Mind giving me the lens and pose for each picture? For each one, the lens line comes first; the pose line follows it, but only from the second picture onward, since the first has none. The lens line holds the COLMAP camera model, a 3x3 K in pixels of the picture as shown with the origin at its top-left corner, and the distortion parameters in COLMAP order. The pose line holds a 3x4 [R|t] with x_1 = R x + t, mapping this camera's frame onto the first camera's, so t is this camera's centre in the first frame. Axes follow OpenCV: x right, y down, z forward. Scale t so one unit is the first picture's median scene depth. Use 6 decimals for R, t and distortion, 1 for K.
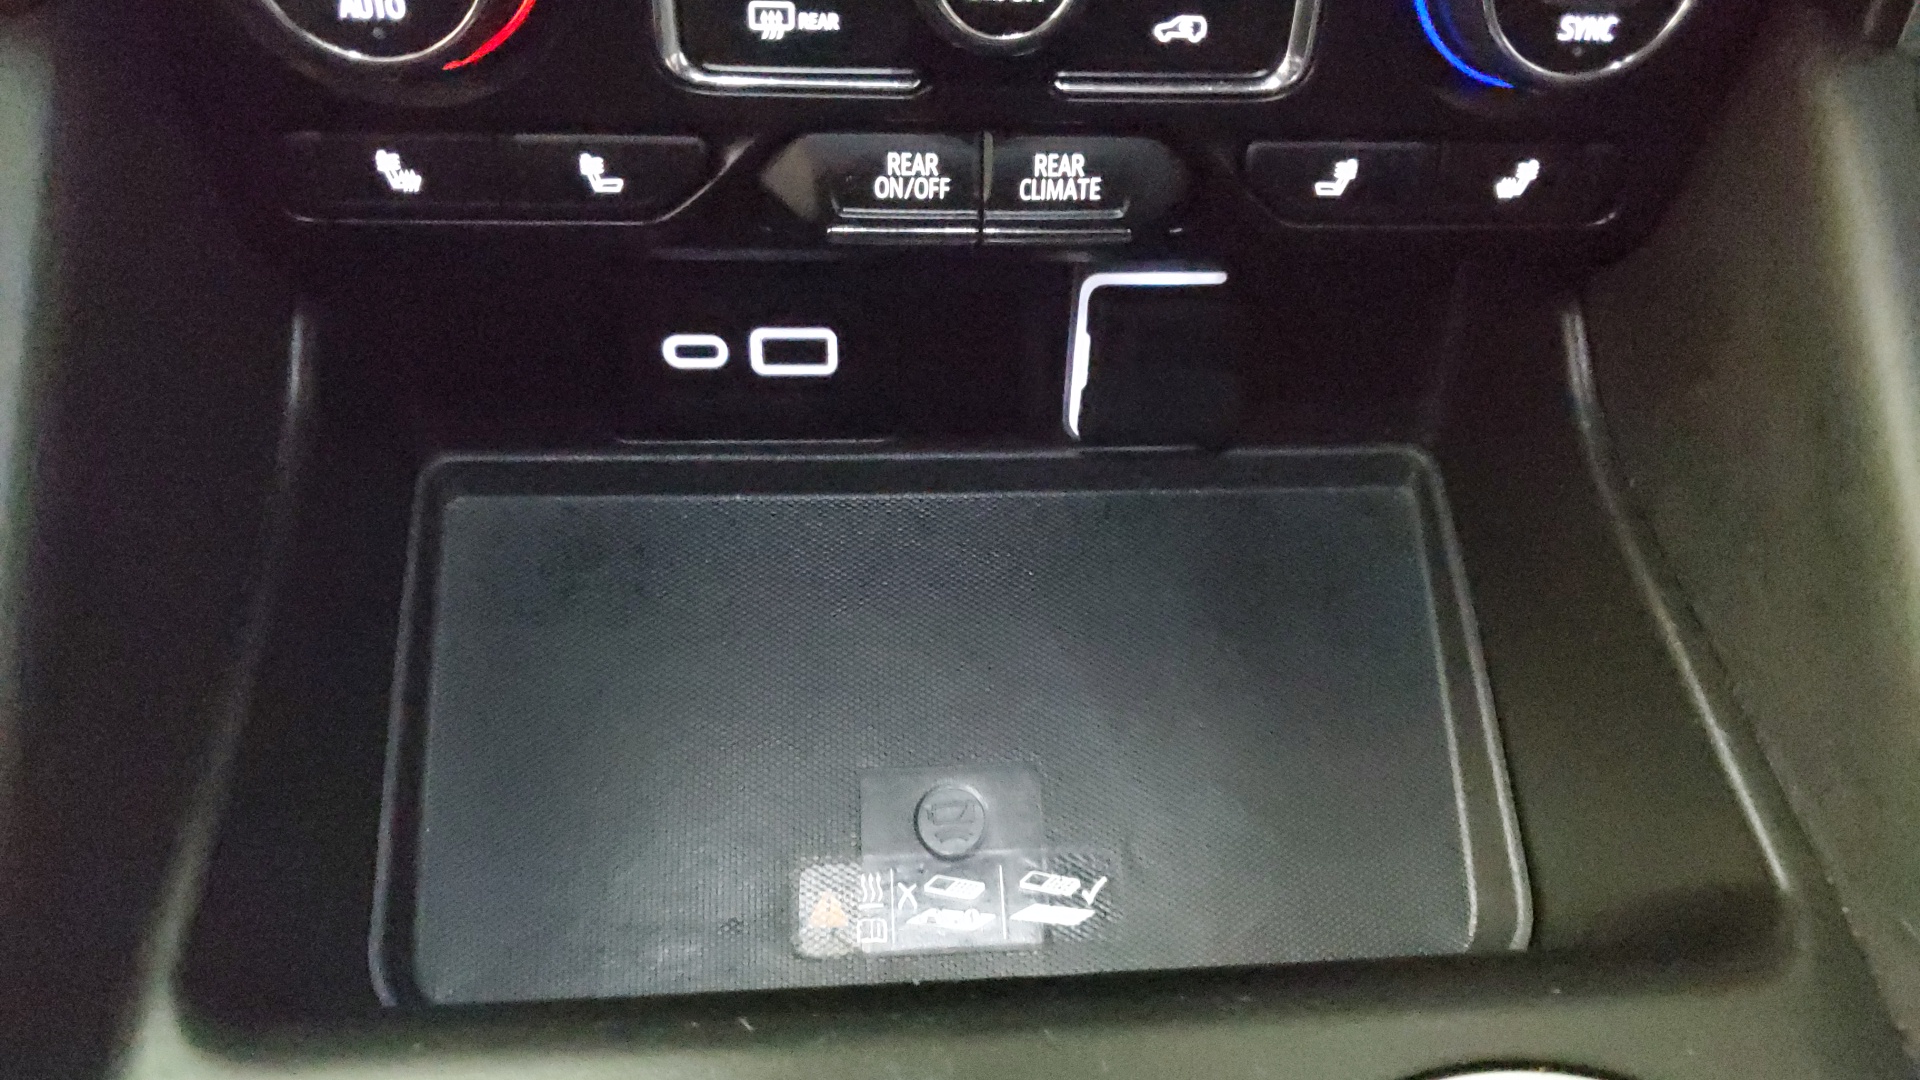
lens RADIAL K [[1514.3, 0, 960.0], [0, 1514.3, 540.0], [0, 0, 1]] dist [-0.003311, -0.003370]
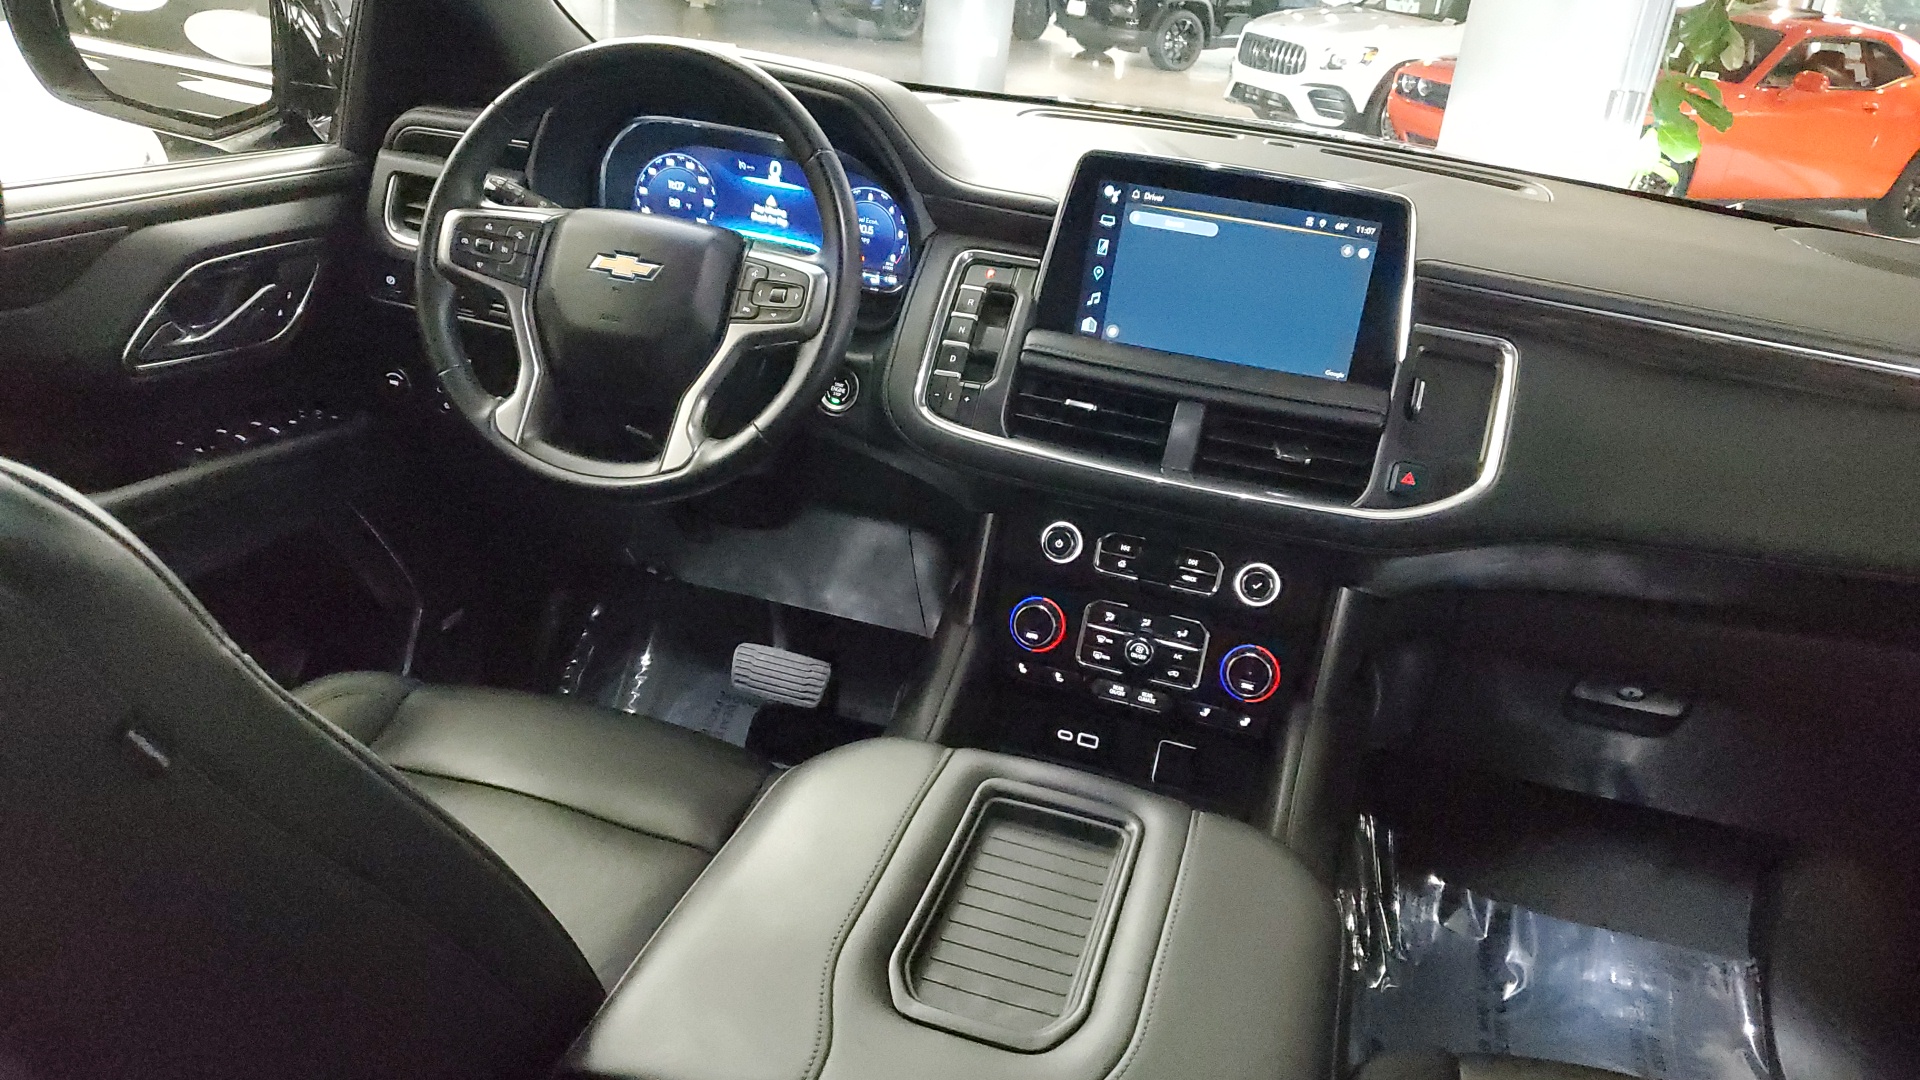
lens RADIAL K [[1417.9, 0, 958.9], [0, 1417.9, 478.2], [0, 0, 1]] dist [0.110313, -0.000614]
pose [[0.941373, 0.155378, -0.299458, 0.760784], [-0.295668, 0.807443, -0.510506, 1.722503], [0.162474, 0.569116, 0.806045, -3.234494]]
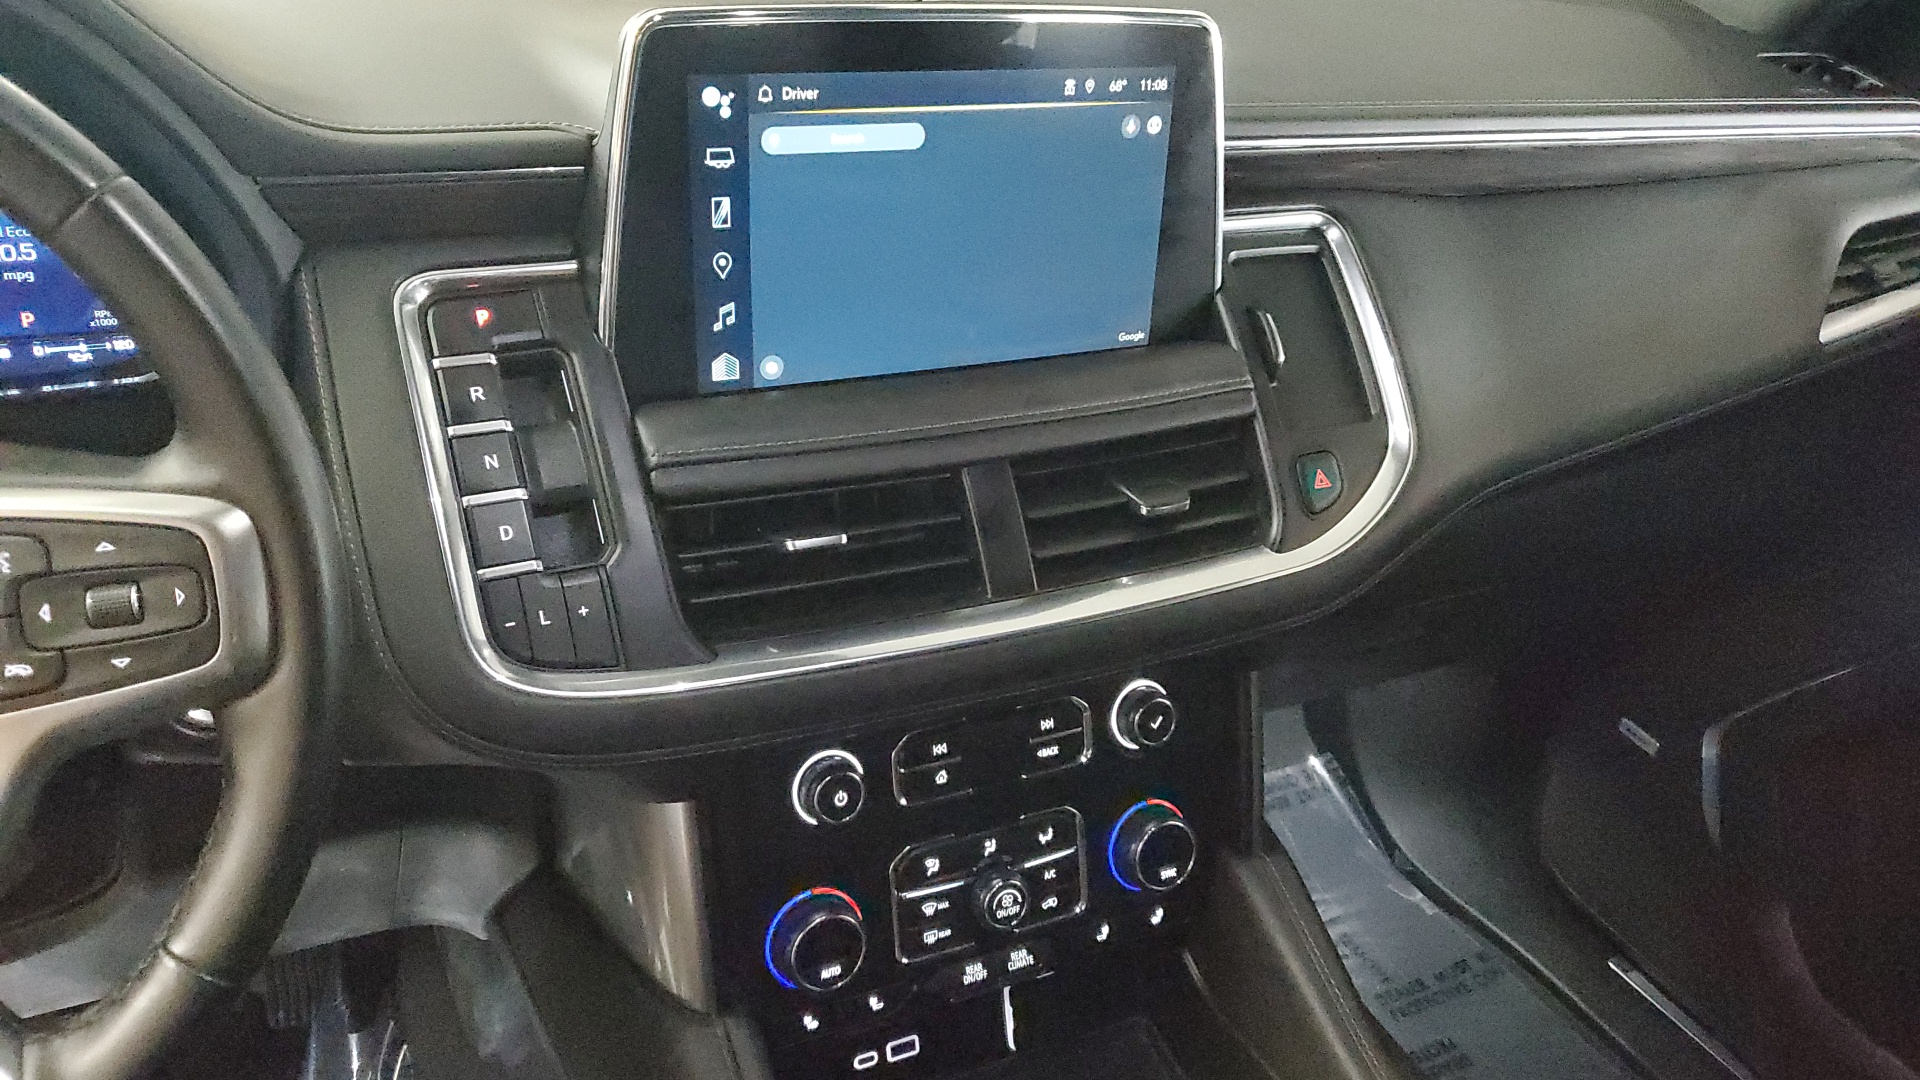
lens RADIAL K [[1479.8, 0, 955.4], [0, 1479.8, 514.0], [0, 0, 1]] dist [0.195049, -0.254711]
pose [[0.931796, -0.168838, 0.321326, -0.816616], [0.280298, 0.897141, -0.341426, -0.053784], [-0.230629, 0.408206, 0.883277, -1.838119]]
